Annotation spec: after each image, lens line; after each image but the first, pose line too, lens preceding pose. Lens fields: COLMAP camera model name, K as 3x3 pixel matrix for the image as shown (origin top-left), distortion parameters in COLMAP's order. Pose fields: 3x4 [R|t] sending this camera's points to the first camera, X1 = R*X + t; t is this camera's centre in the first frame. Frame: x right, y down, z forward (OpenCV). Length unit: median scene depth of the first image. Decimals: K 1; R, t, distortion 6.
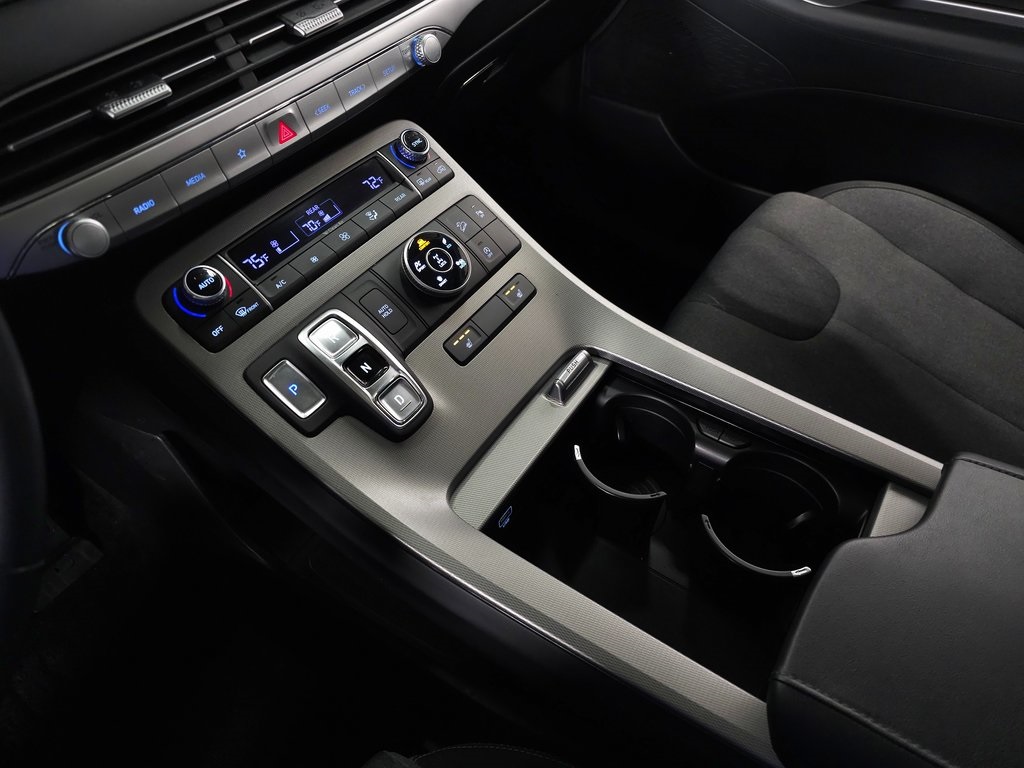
lens RADIAL K [[694.7, 0, 525.6], [0, 694.7, 385.7], [0, 0, 1]] dist [0.033538, -0.056683]
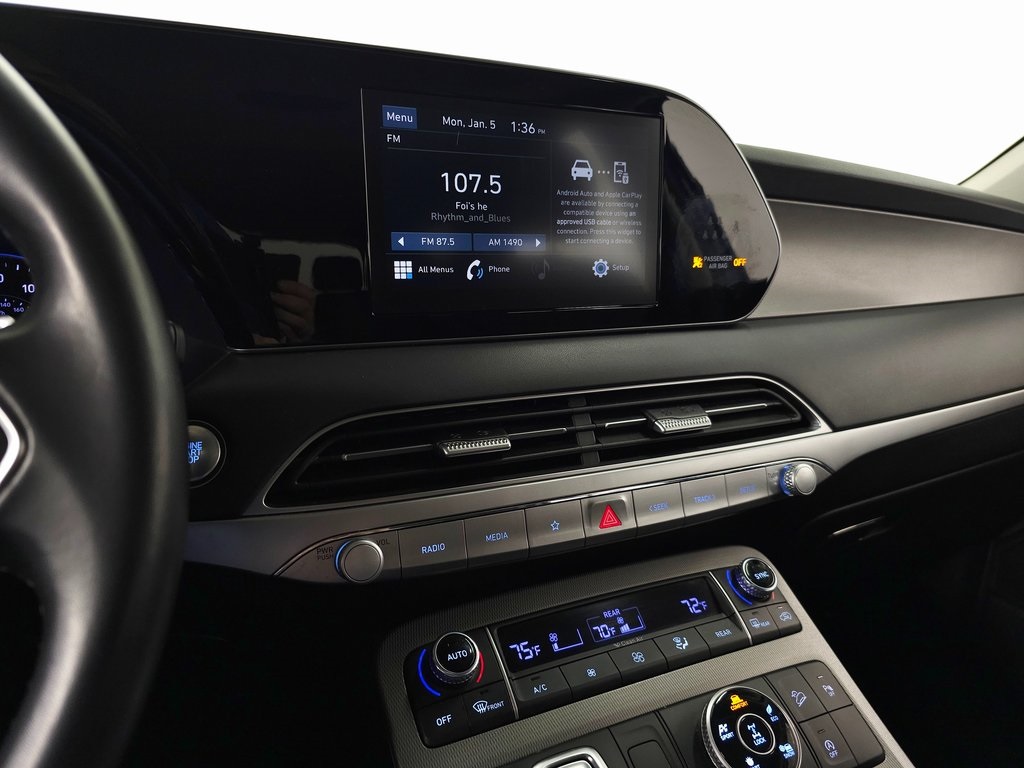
lens RADIAL K [[694.7, 0, 524.0], [0, 694.7, 390.3], [0, 0, 1]] dist [0.033538, -0.056683]
pose [[0.860336, 0.132219, -0.492281, -0.025429], [-0.391366, 0.790111, -0.471760, -0.032296], [0.326581, 0.598534, 0.731507, 0.209799]]
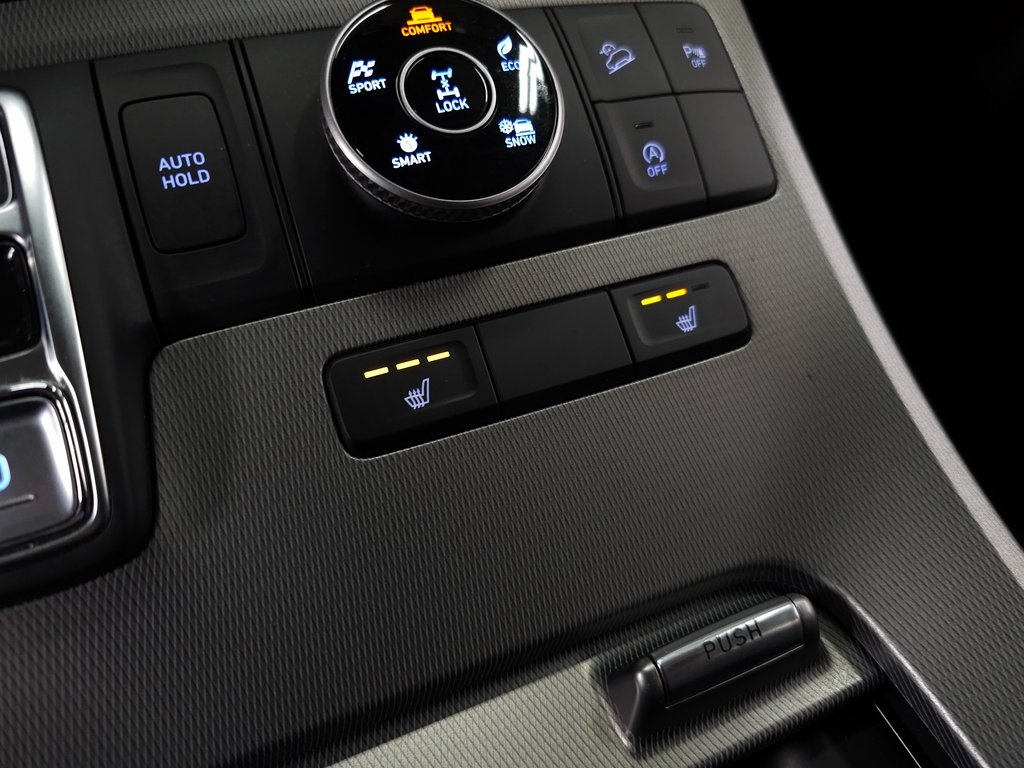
lens RADIAL K [[694.7, 0, 514.9], [0, 694.7, 372.8], [0, 0, 1]] dist [0.033538, -0.056683]
pose [[0.824392, 0.428675, -0.369614, 0.057496], [-0.439158, 0.896396, 0.060128, -0.107736], [0.357096, 0.112750, 0.927238, 0.772906]]
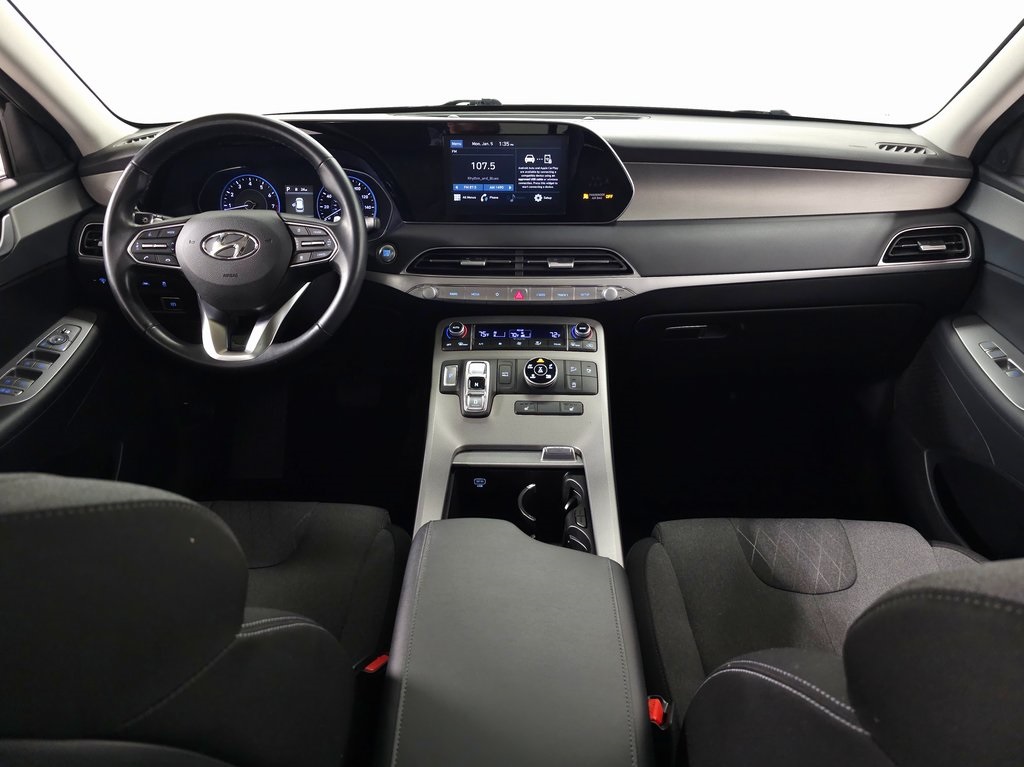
lens RADIAL K [[694.7, 0, 531.0], [0, 694.7, 387.1], [0, 0, 1]] dist [0.033538, -0.056683]
pose [[0.541025, 0.397307, -0.741241, 1.473444], [-0.625966, 0.778853, -0.039419, -0.040027], [0.561657, 0.485319, 0.670080, -0.410463]]
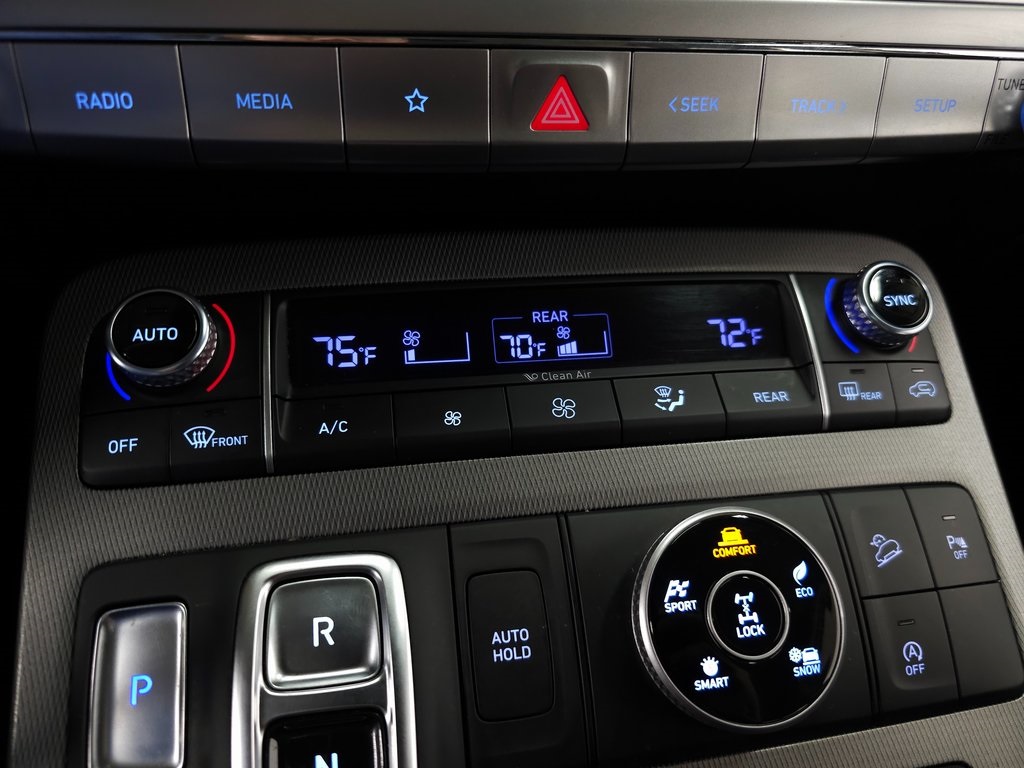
lens RADIAL K [[694.7, 0, 521.6], [0, 694.7, 387.0], [0, 0, 1]] dist [0.033538, -0.056683]
pose [[0.681098, 0.498082, -0.536675, -0.075626], [-0.582608, 0.812618, 0.014789, -0.215321], [0.443478, 0.302598, 0.843660, 0.660813]]
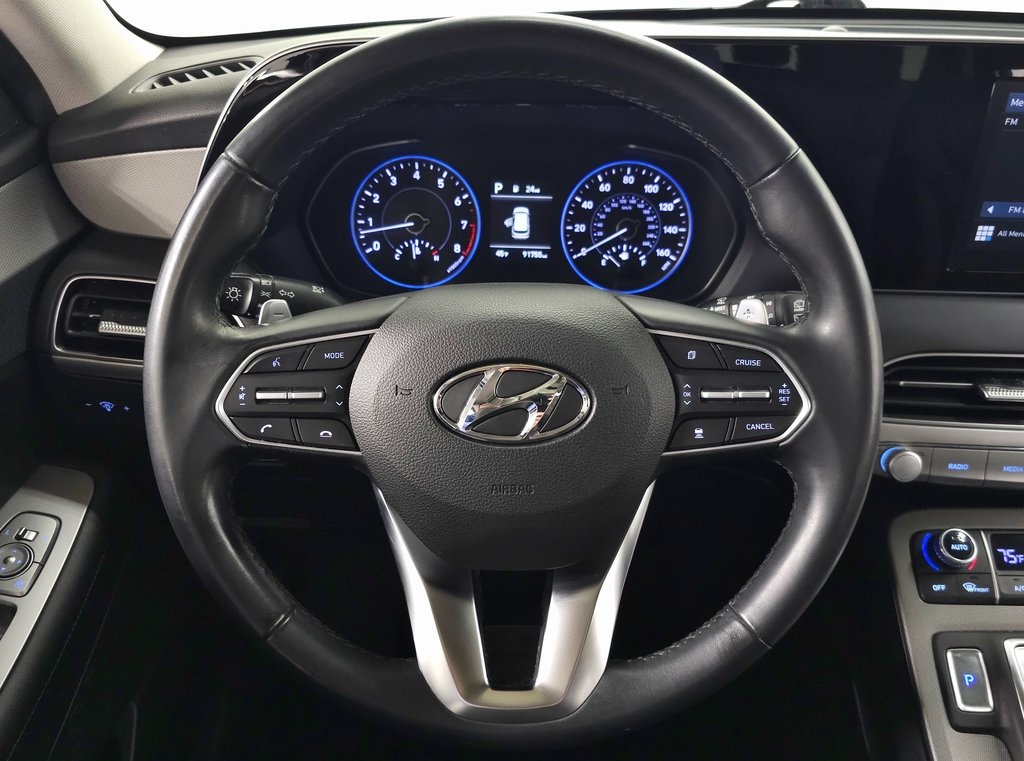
lens RADIAL K [[814.5, 0, 512.0], [0, 814.5, 383.8], [0, 0, 1]] dist [0.026249, -0.038343]
pose [[0.523104, 0.435747, -0.732452, -0.002750], [-0.638797, 0.769374, 0.001495, 0.084818], [0.564181, 0.467107, 0.680817, -0.317308]]
